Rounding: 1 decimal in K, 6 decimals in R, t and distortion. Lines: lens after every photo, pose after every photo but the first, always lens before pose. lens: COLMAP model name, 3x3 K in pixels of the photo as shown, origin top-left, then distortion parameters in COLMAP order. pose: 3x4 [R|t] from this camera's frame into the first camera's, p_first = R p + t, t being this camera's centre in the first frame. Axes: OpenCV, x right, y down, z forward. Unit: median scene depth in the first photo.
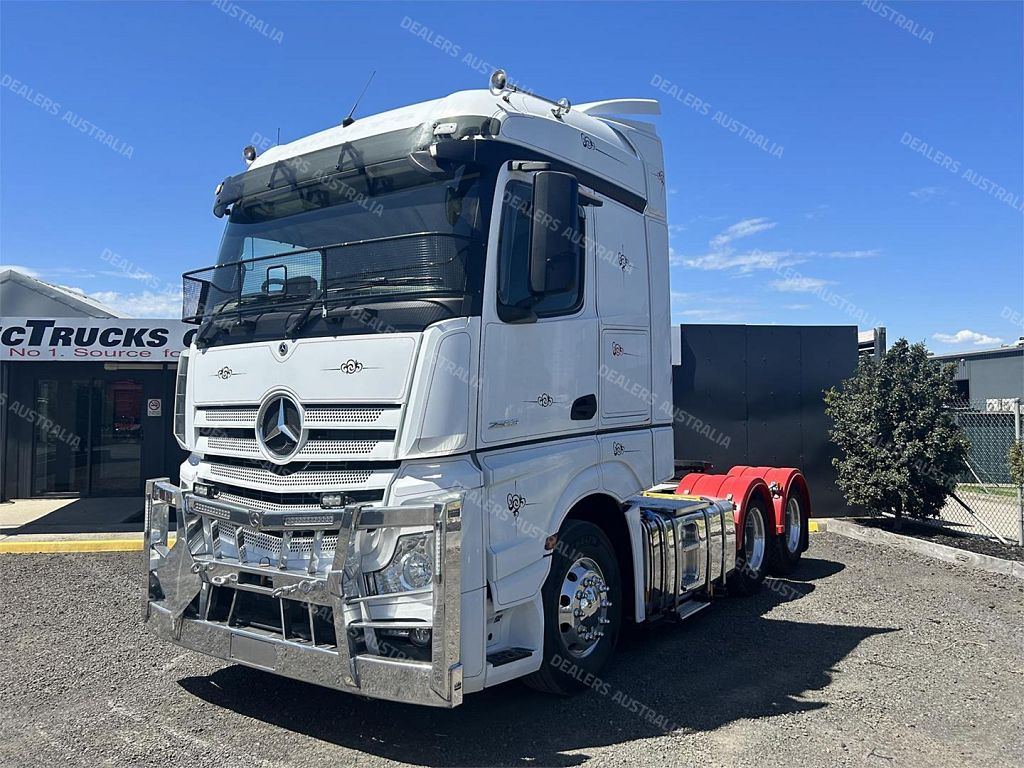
lens RADIAL K [[831.1, 0, 513.1], [0, 831.1, 377.7], [0, 0, 1]] dist [-0.010676, -0.002483]
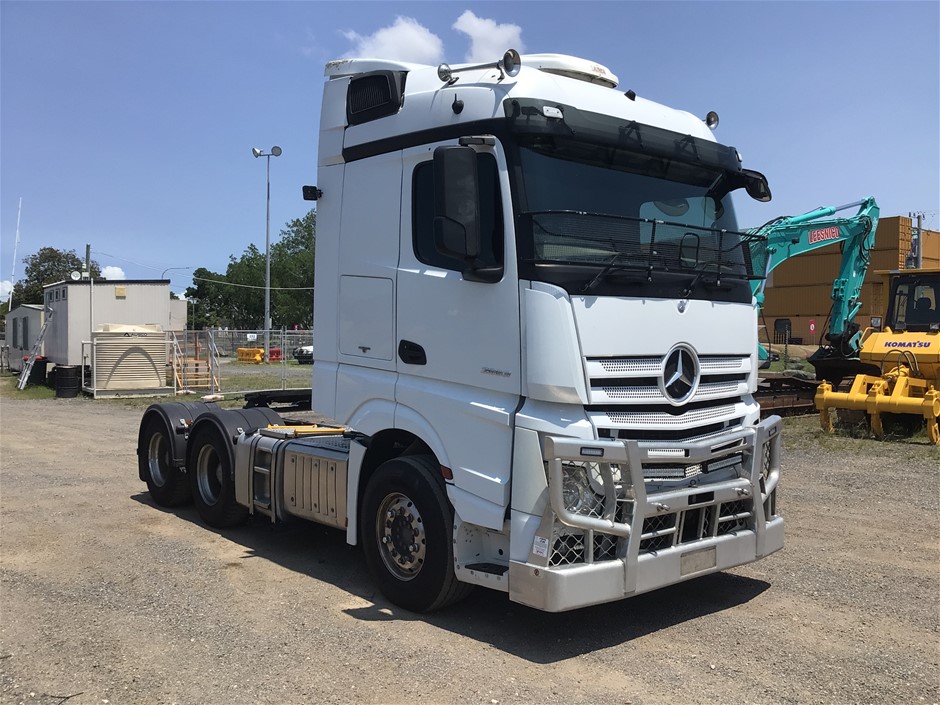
lens RADIAL K [[926.9, 0, 470.0], [0, 926.9, 365.7], [0, 0, 1]] dist [0.012059, 0.005730]
pose [[0.266580, -0.032094, 0.963278, -1.646121], [-0.057535, 0.997133, 0.049144, 0.000441], [-0.962094, -0.068523, 0.263969, 0.960772]]
